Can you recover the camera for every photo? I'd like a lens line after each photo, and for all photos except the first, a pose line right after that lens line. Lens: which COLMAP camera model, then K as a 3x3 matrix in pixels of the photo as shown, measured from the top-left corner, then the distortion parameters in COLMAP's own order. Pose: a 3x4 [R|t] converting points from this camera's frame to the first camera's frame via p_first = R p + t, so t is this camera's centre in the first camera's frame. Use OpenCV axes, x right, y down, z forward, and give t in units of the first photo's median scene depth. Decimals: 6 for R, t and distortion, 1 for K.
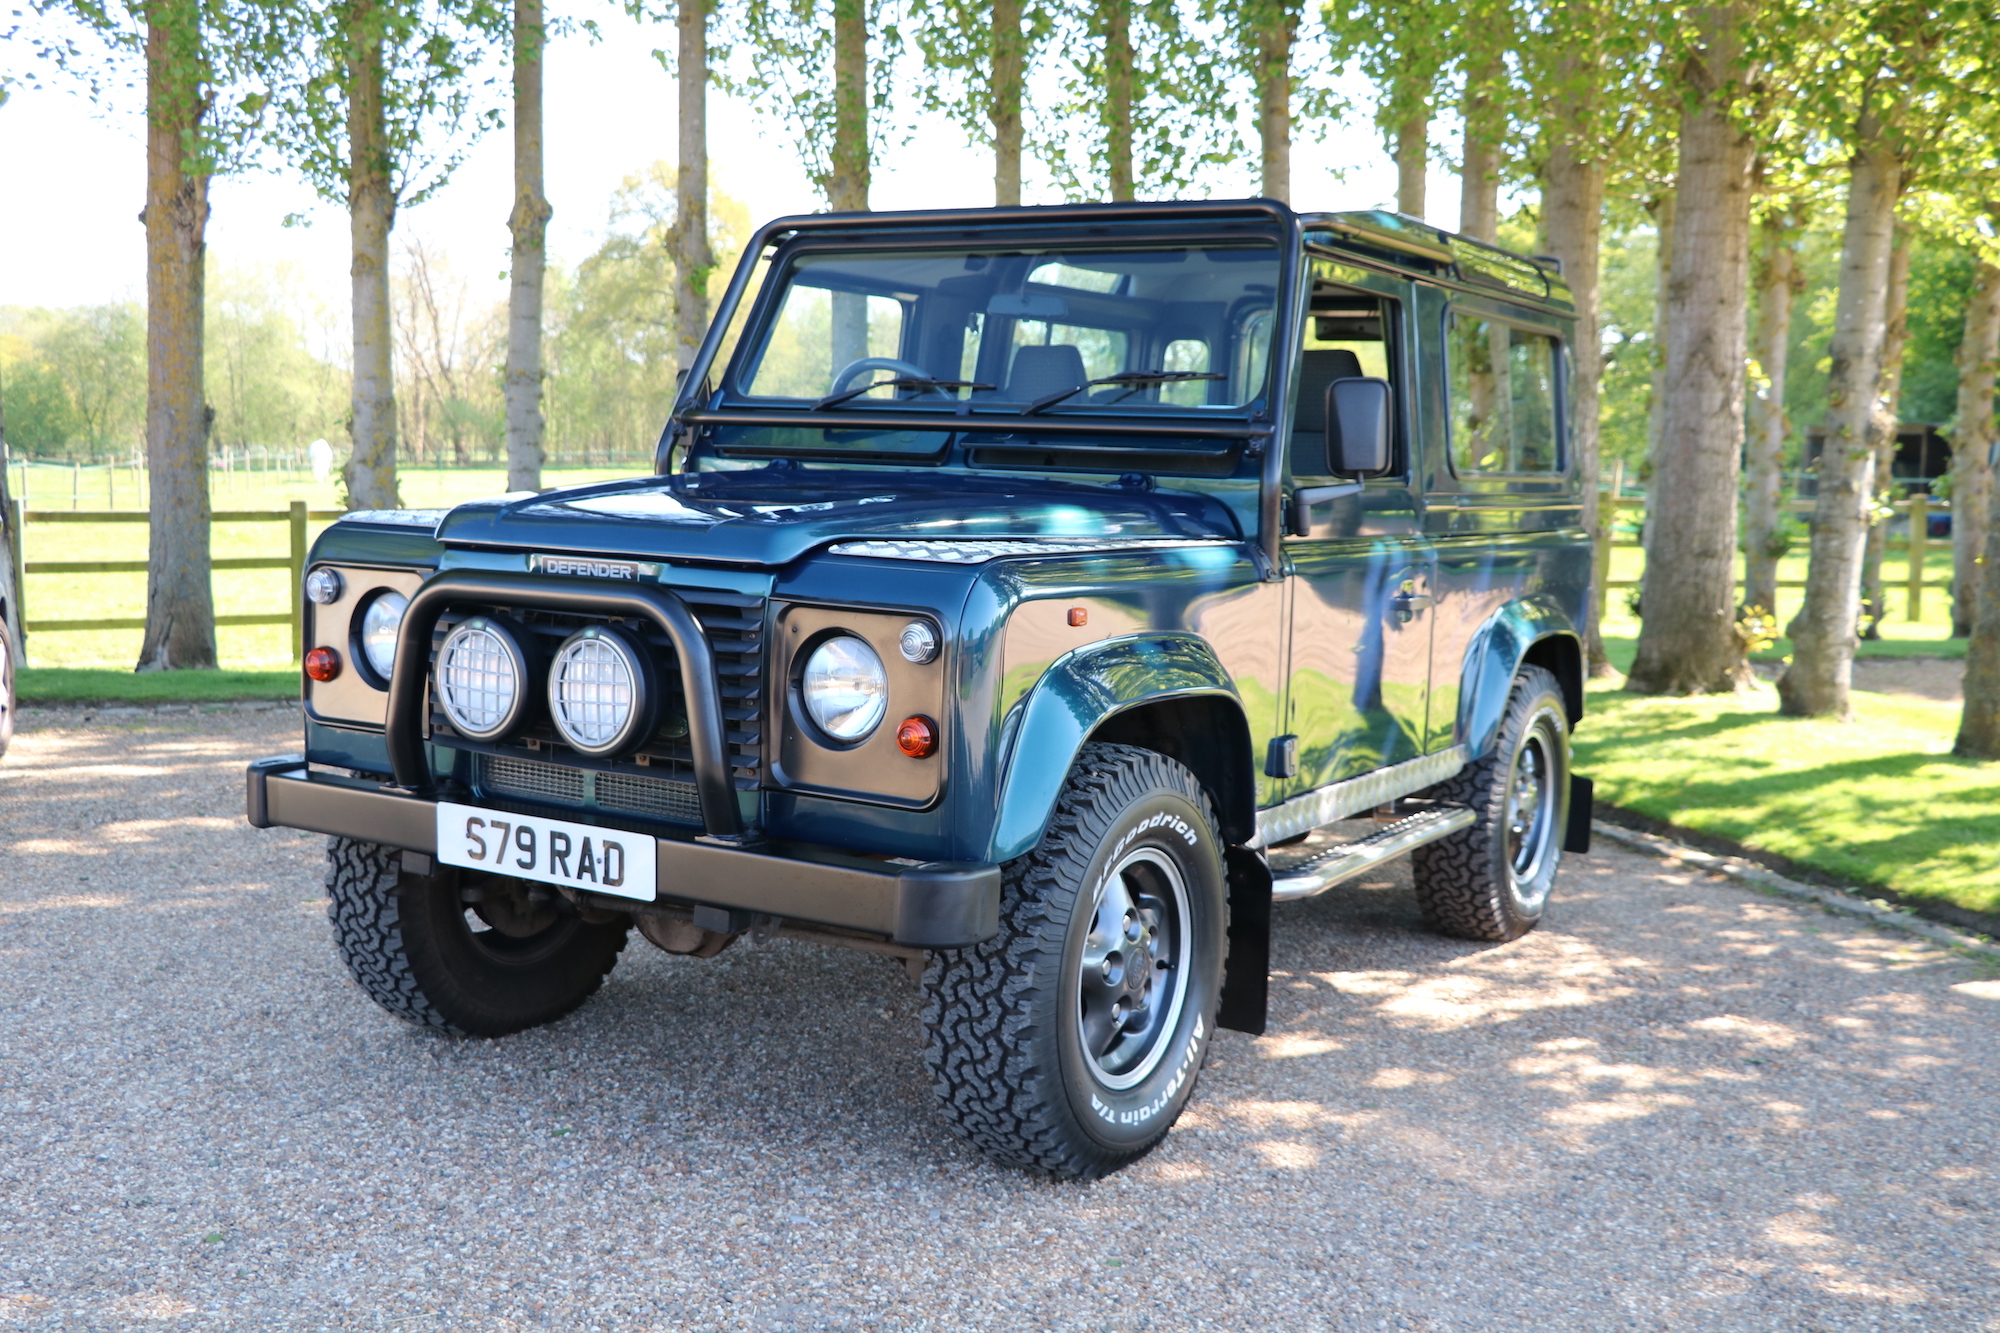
lens RADIAL K [[2038.6, 0, 971.5], [0, 2038.6, 673.1], [0, 0, 1]] dist [0.096337, 0.016733]
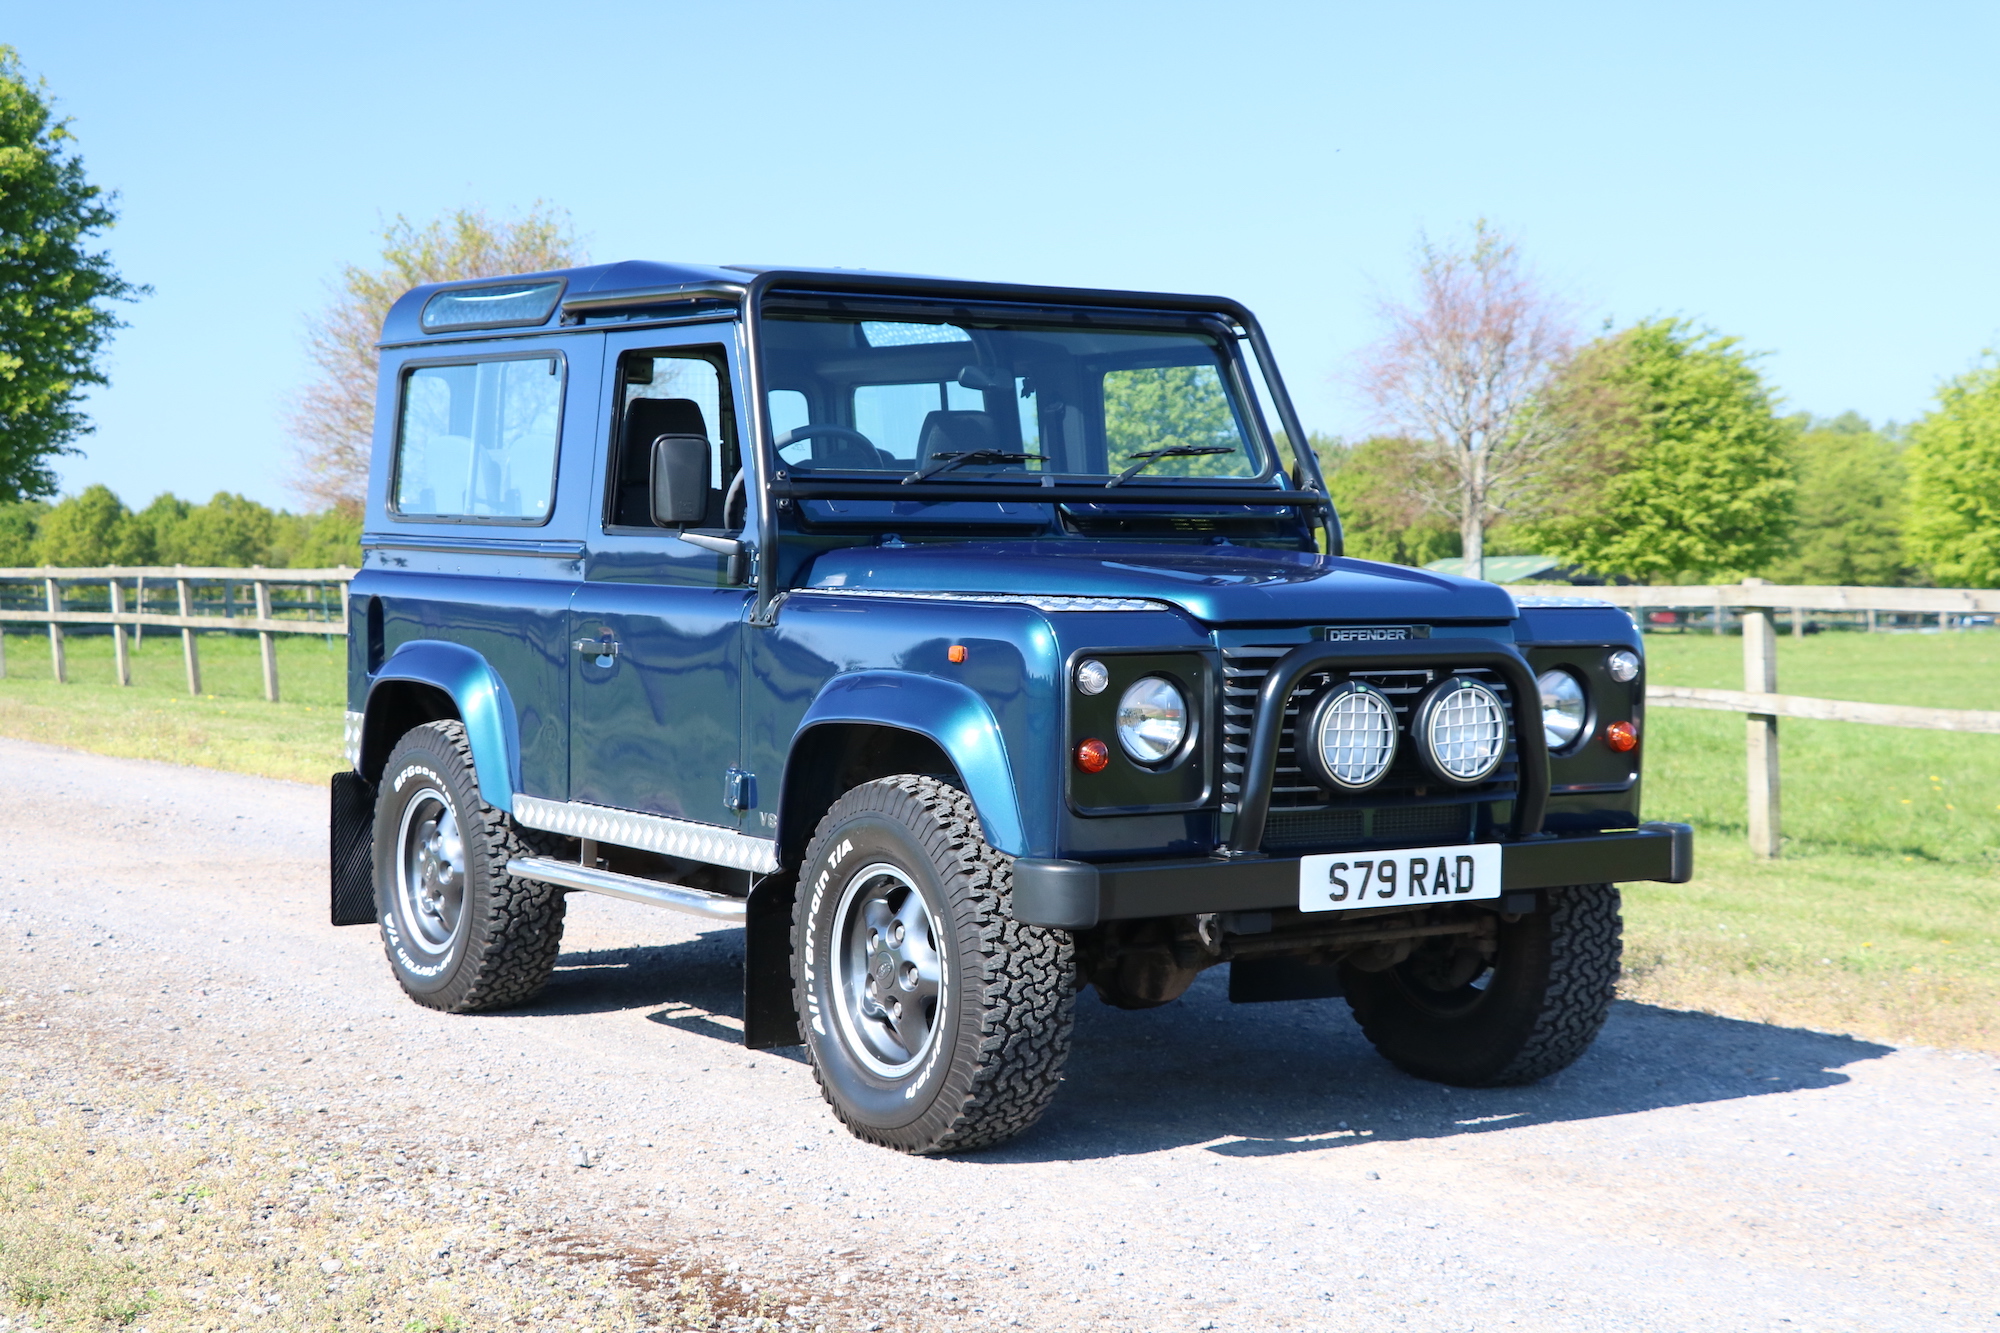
lens RADIAL K [[3203.5, 0, 1055.0], [0, 3203.5, 662.6], [0, 0, 1]] dist [0.337894, -0.013709]
pose [[0.398757, -0.068419, 0.914501, -1.885750], [0.106302, 0.993939, 0.028010, -0.103224], [-0.910875, 0.086044, 0.403613, 0.418097]]
